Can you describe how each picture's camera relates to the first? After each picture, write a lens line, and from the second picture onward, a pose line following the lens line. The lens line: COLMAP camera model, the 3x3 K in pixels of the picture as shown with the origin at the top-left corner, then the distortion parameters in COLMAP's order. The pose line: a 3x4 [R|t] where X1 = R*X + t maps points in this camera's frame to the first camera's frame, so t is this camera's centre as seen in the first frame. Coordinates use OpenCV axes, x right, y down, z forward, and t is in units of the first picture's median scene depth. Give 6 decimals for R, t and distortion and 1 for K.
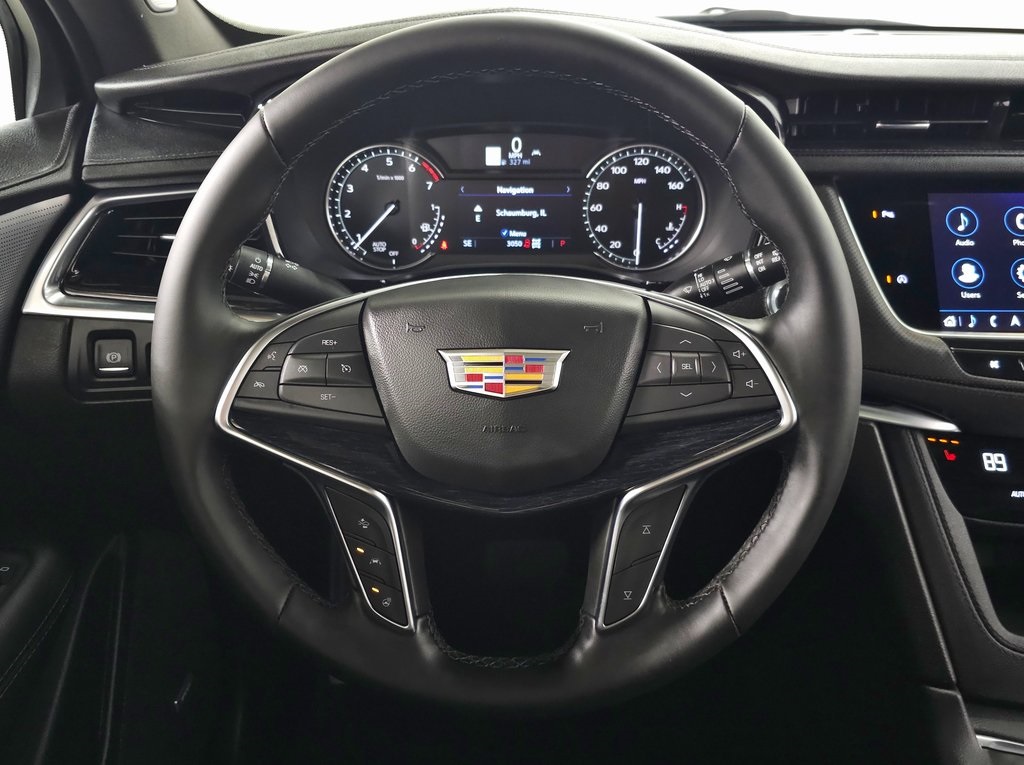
lens RADIAL K [[828.8, 0, 509.1], [0, 828.8, 374.6], [0, 0, 1]] dist [0.039695, -0.057217]
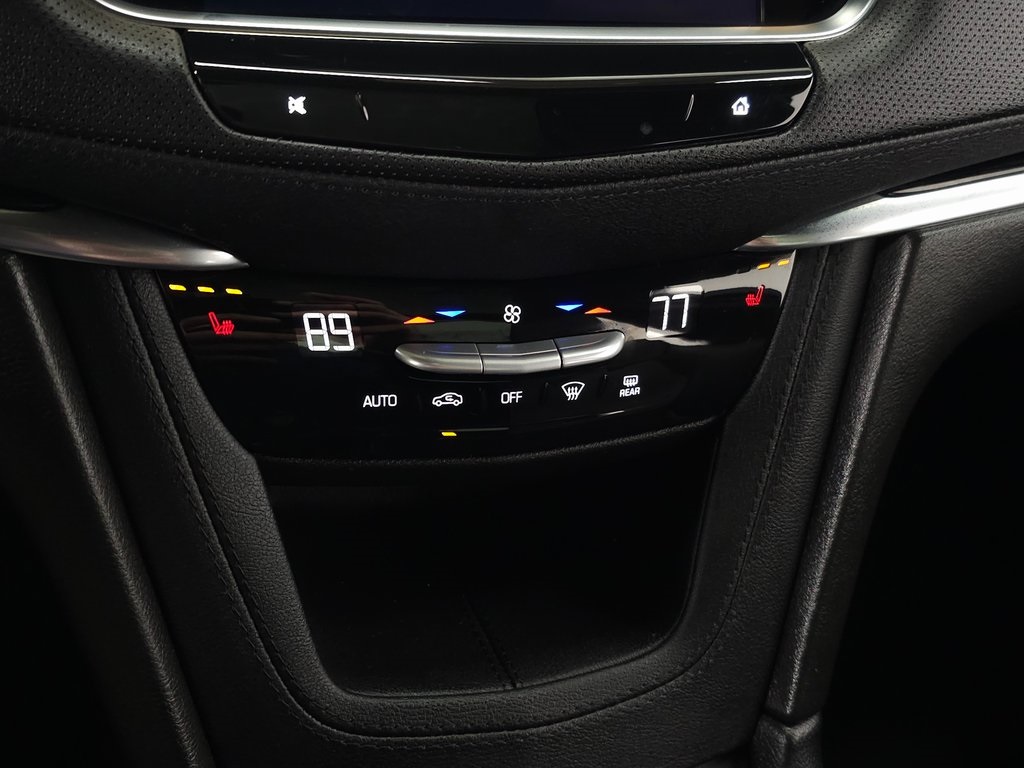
lens RADIAL K [[1180.3, 0, 508.7], [0, 1180.3, 380.3], [0, 0, 1]] dist [0.029138, 0.000000]
pose [[0.948654, -0.074042, 0.307527, 0.462248], [-0.015038, 0.960562, 0.277659, -0.042027], [-0.315957, -0.268027, 0.910128, 0.387274]]
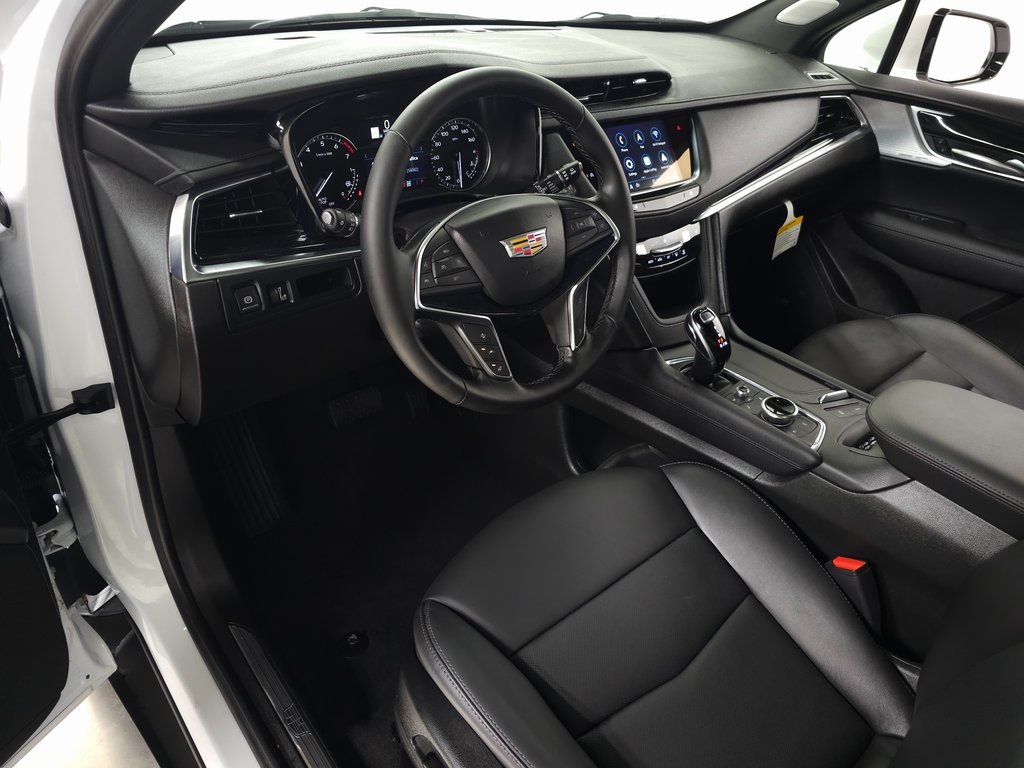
lens RADIAL K [[707.4, 0, 518.5], [0, 707.4, 376.9], [0, 0, 1]] dist [0.047539, -0.046191]
pose [[0.750220, -0.306276, 0.585973, -0.876735], [0.220514, 0.951403, 0.214955, -0.055501], [-0.623332, -0.032048, 0.781300, -0.303554]]
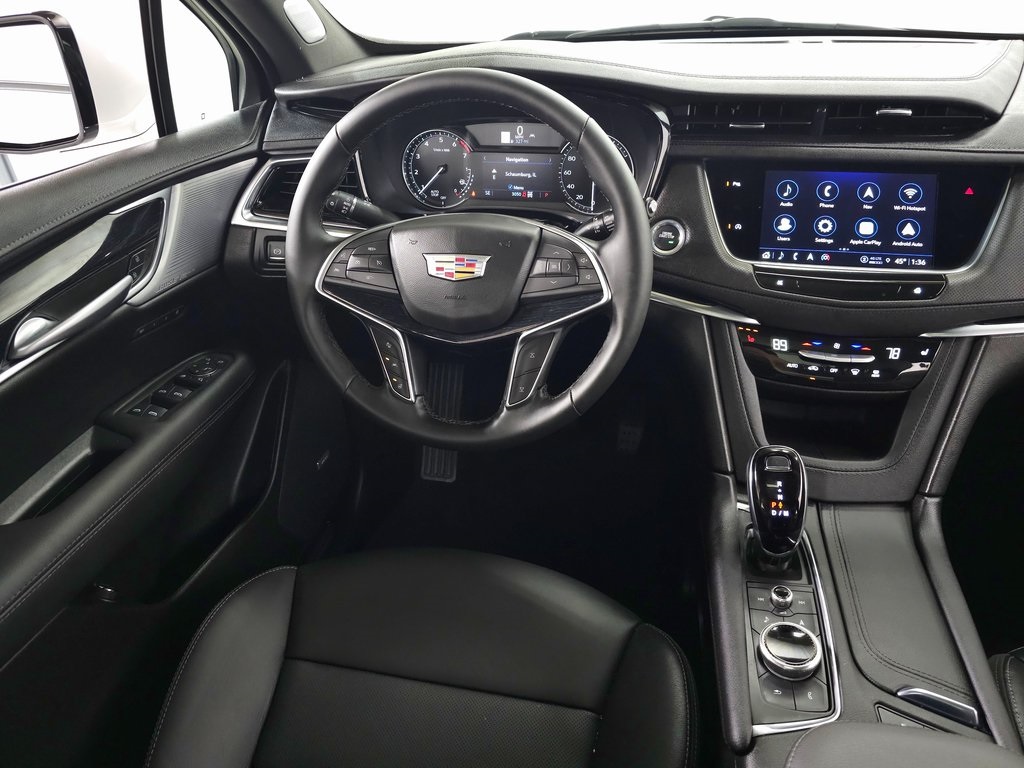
lens RADIAL K [[707.4, 0, 508.6], [0, 707.4, 377.2], [0, 0, 1]] dist [0.047539, -0.046191]
pose [[0.978839, 0.083231, -0.186939, 0.320381], [-0.062254, 0.991365, 0.115412, 0.039541], [0.194931, -0.101332, 0.975569, -0.425775]]
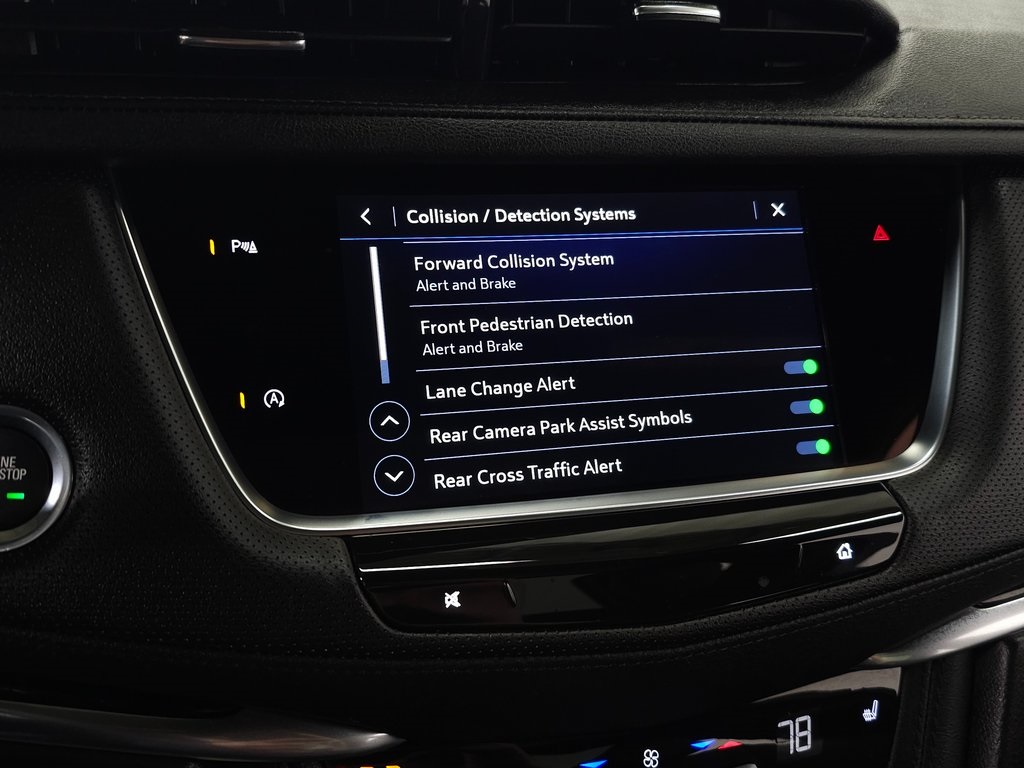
lens RADIAL K [[1011.1, 0, 516.2], [0, 1011.1, 383.2], [0, 0, 1]] dist [0.011068, 0.000000]
pose [[0.952542, -0.065505, 0.297276, 0.433674], [0.053668, 0.997413, 0.047817, -0.140391], [-0.299640, -0.029593, 0.953593, 0.454831]]
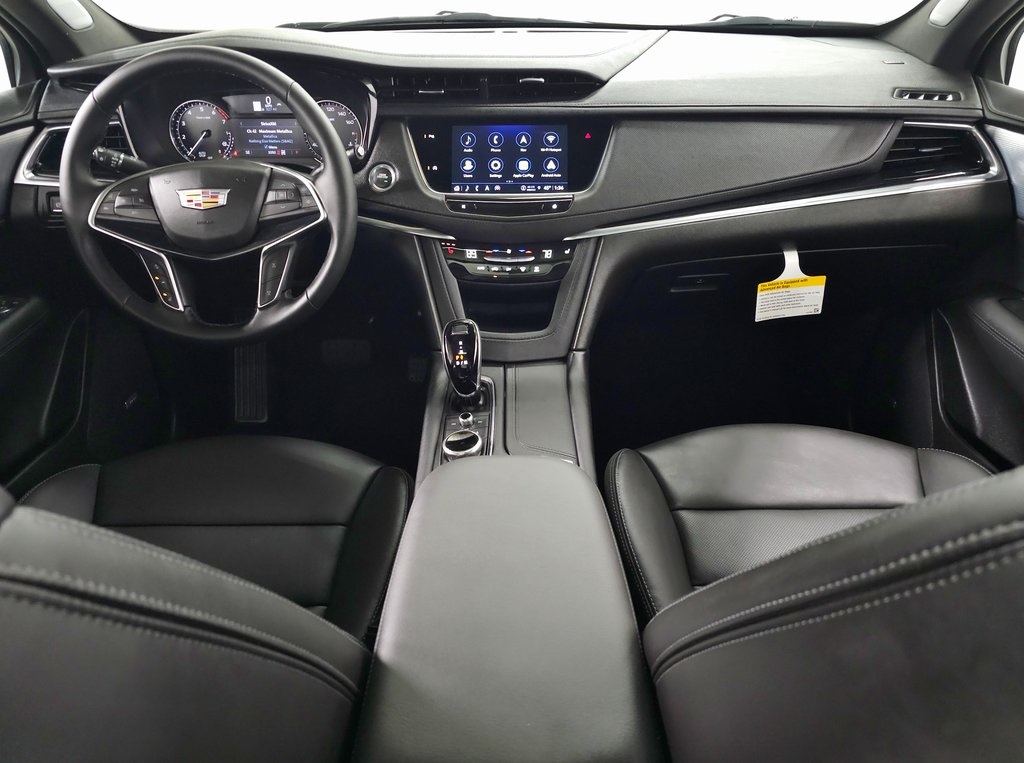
lens RADIAL K [[709.0, 0, 512.5], [0, 709.0, 376.1], [0, 0, 1]] dist [0.055549, -0.052941]
pose [[0.999987, -0.004991, -0.000815, 0.664618], [0.005050, 0.993841, 0.110704, 0.210502], [0.000258, -0.110707, 0.993853, -0.851865]]
